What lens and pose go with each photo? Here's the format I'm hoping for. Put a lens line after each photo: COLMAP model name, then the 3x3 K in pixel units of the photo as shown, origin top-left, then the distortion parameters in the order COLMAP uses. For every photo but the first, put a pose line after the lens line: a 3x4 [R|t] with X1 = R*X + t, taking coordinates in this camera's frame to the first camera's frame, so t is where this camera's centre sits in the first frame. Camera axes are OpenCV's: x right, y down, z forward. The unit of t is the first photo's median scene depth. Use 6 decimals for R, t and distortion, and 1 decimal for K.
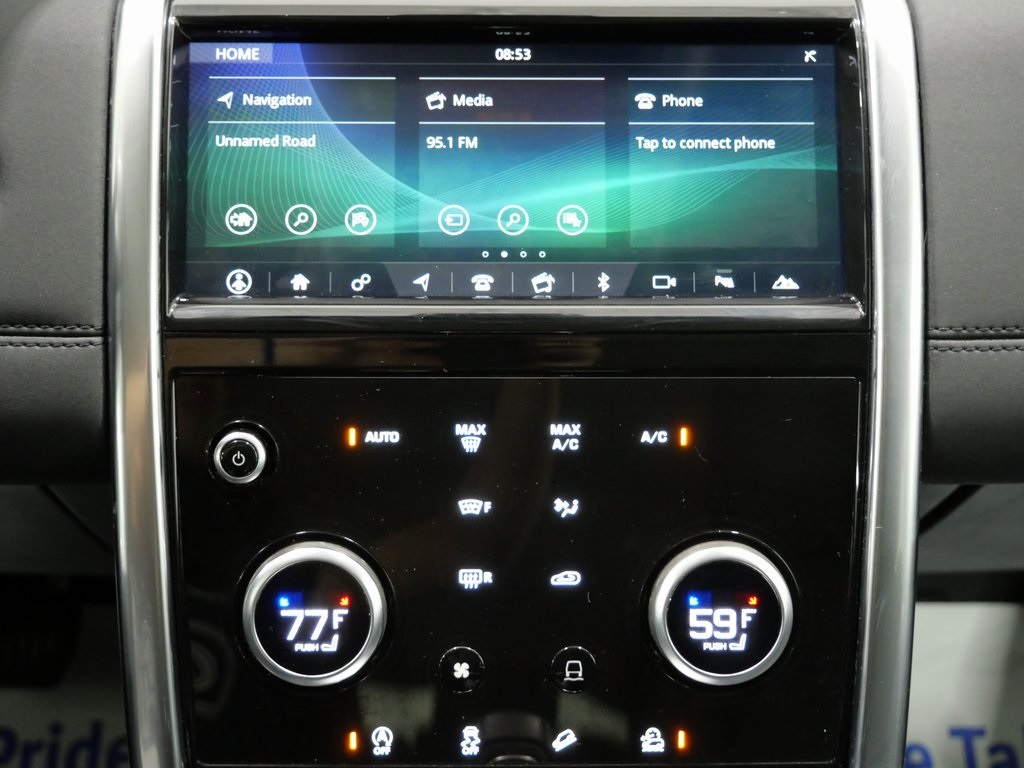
lens RADIAL K [[1474.3, 0, 501.6], [0, 1474.3, 383.3], [0, 0, 1]] dist [0.035595, 0.000000]
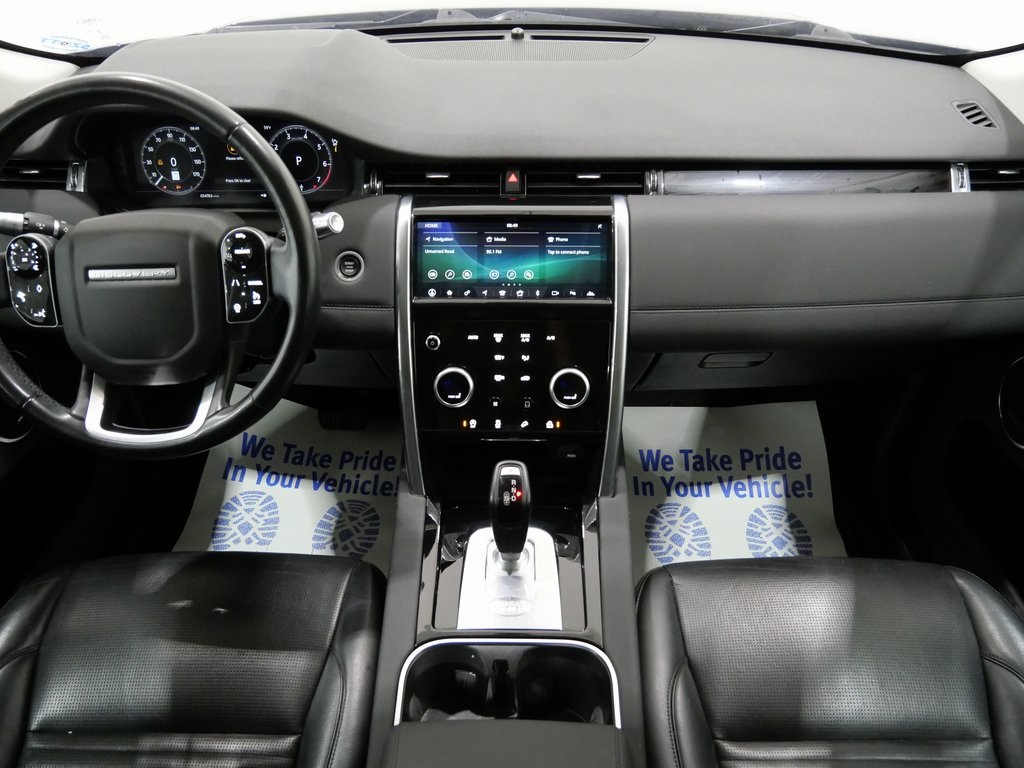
lens RADIAL K [[795.5, 0, 517.3], [0, 795.5, 380.1], [0, 0, 1]] dist [-0.054459, -0.011049]
pose [[0.999313, 0.008407, -0.036083, 0.090273], [-0.006049, 0.997869, 0.064962, 0.013755], [0.036552, -0.064699, 0.997235, -0.859538]]
